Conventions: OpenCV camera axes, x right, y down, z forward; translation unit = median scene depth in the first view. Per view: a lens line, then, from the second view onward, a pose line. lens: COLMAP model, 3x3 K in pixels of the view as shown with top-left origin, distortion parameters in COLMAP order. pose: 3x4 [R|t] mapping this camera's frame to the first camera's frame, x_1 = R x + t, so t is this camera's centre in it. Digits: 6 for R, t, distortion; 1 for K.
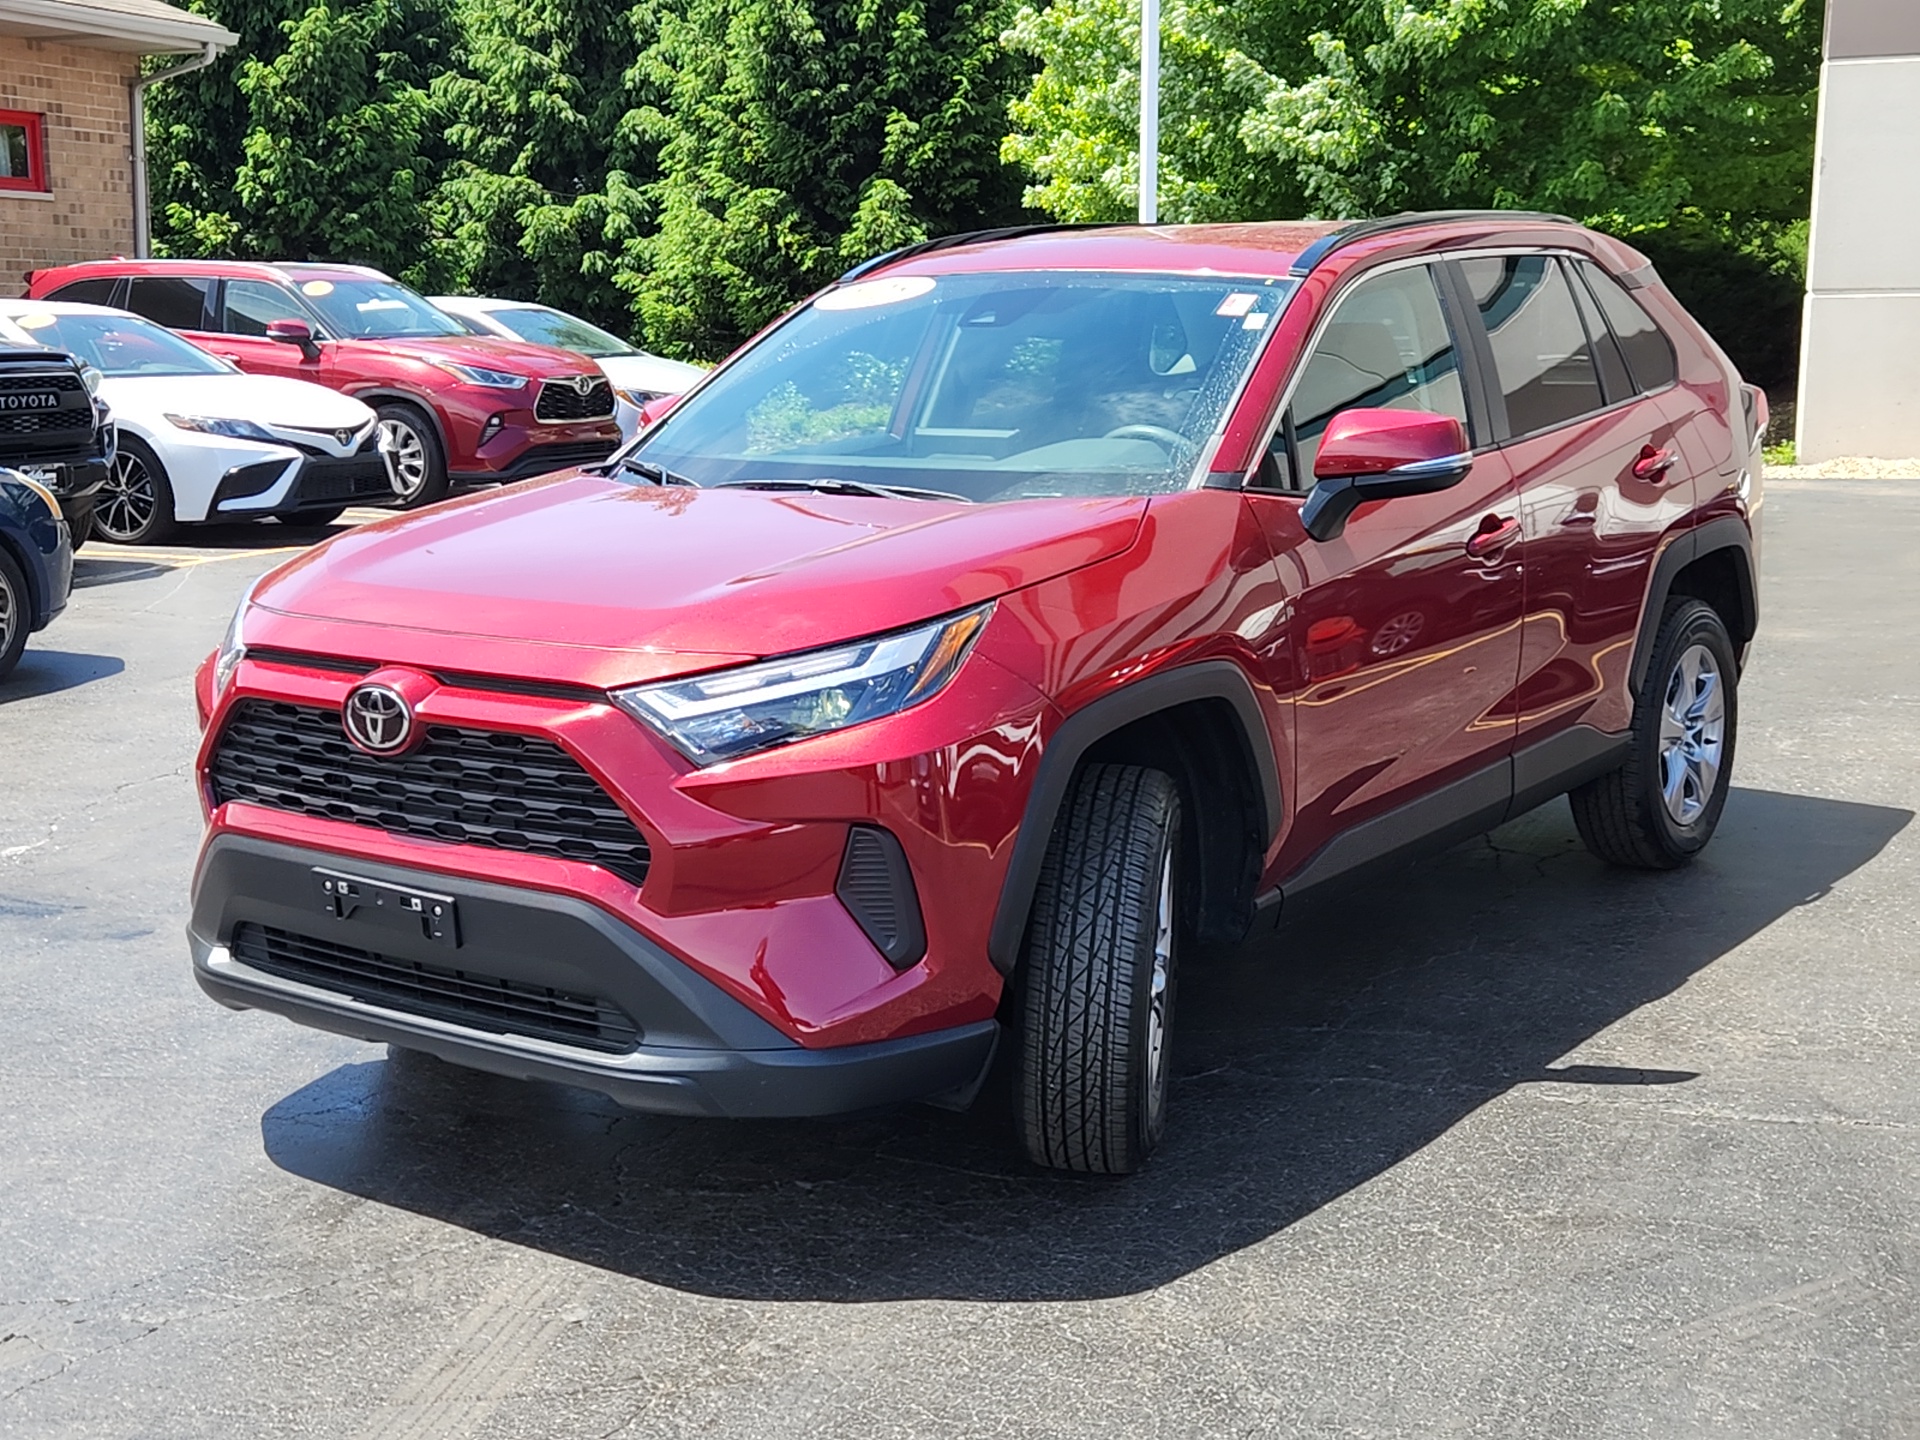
lens RADIAL K [[2392.1, 0, 955.7], [0, 2392.1, 715.6], [0, 0, 1]] dist [0.088342, -0.083561]
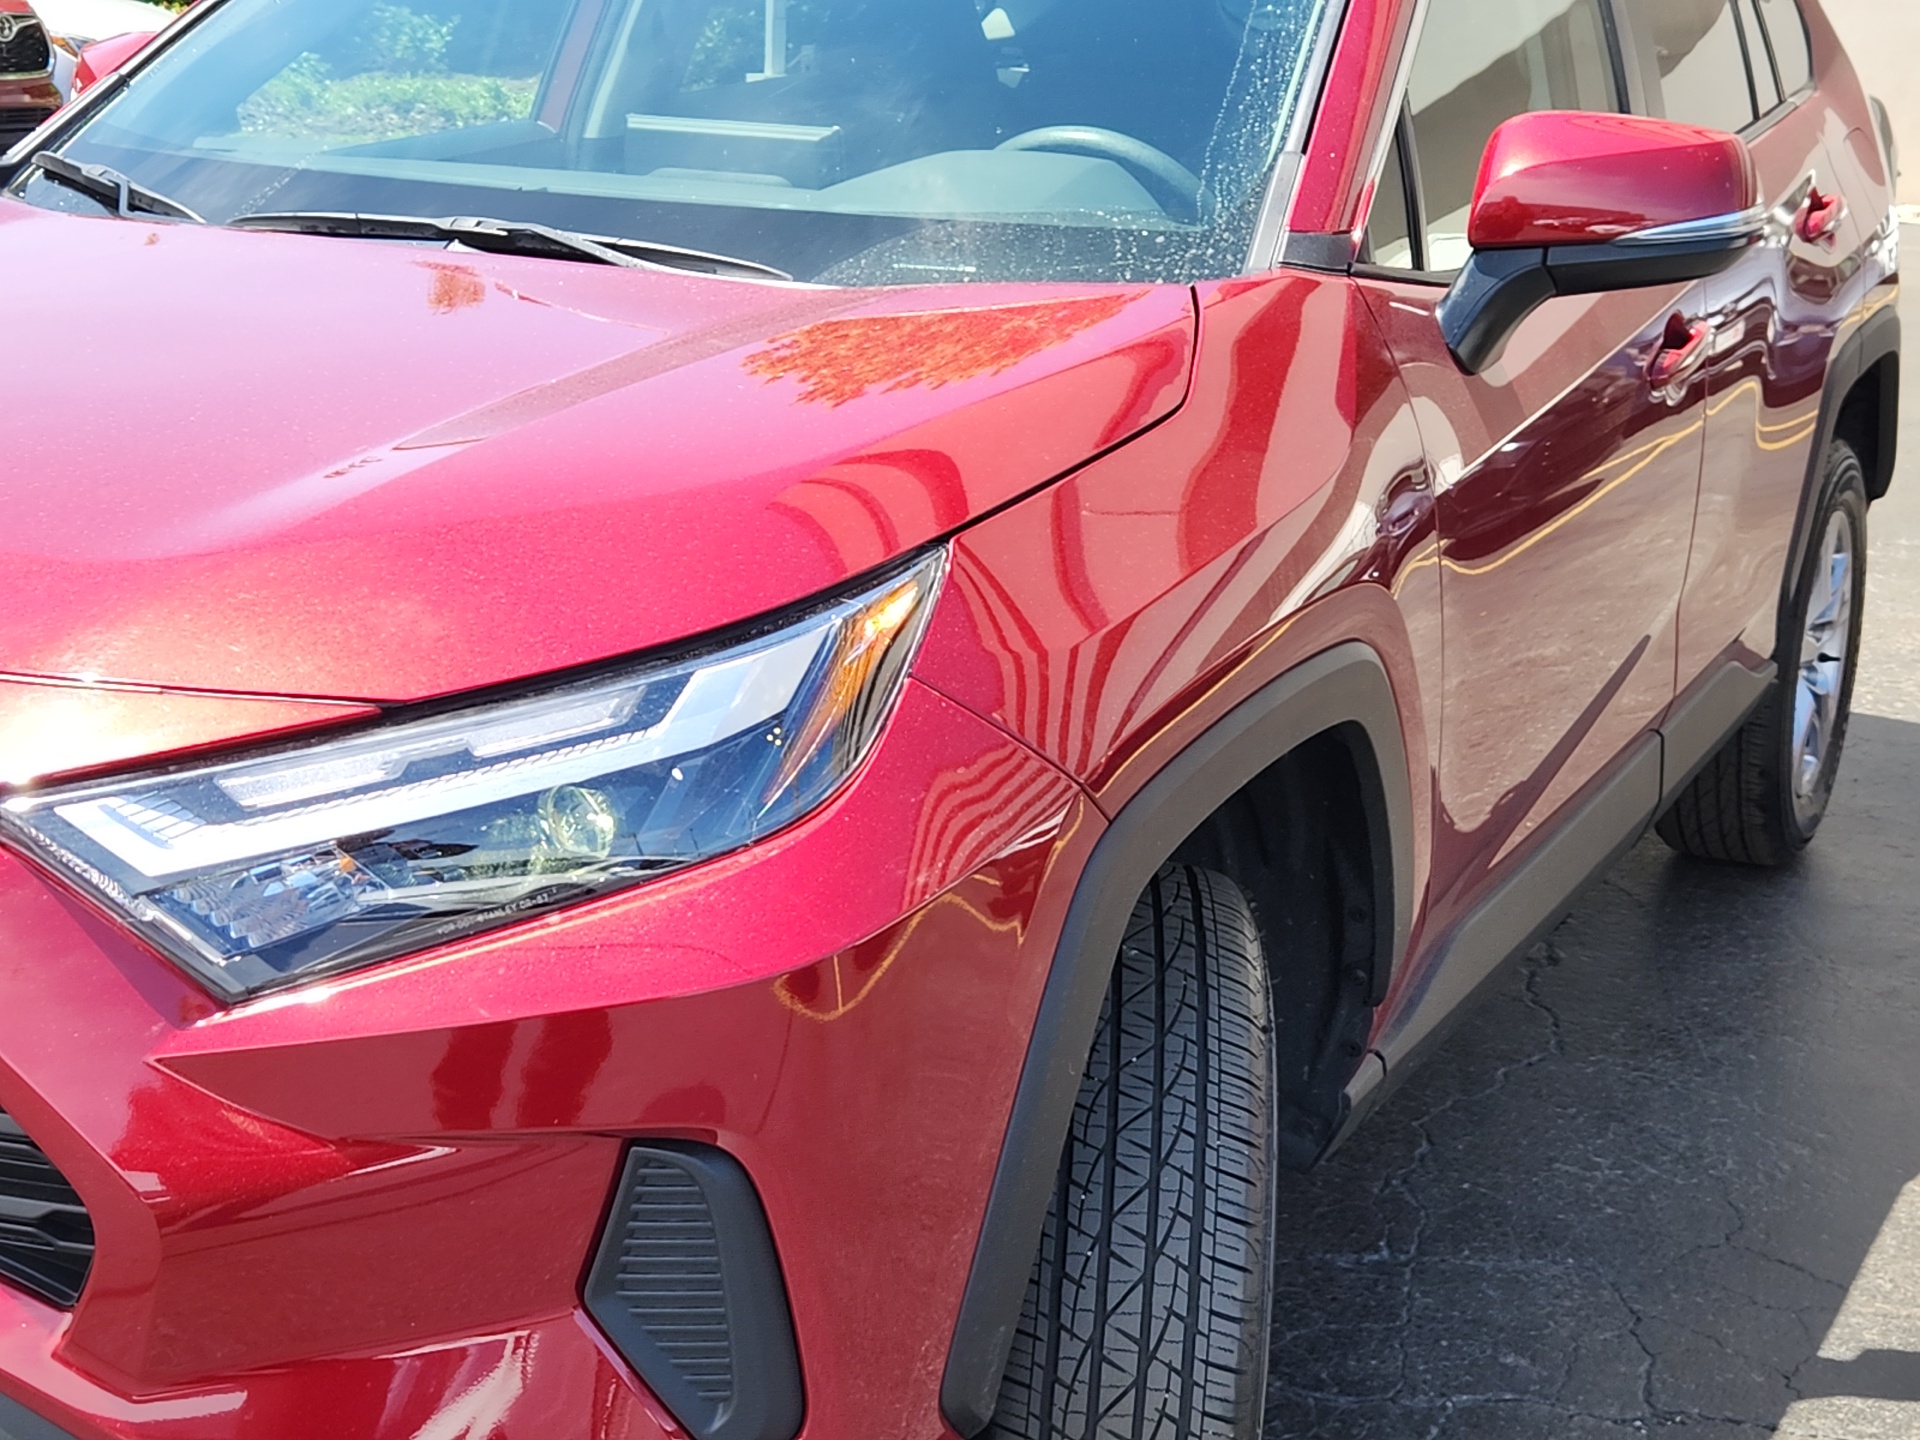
lens RADIAL K [[2794.7, 0, 960.6], [0, 2794.7, 693.1], [0, 0, 1]] dist [0.057285, 0.031810]
pose [[0.986043, 0.003335, 0.166456, -0.061594], [-0.017102, 0.996540, 0.081340, -0.061204], [-0.165609, -0.083051, 0.982688, 0.506657]]
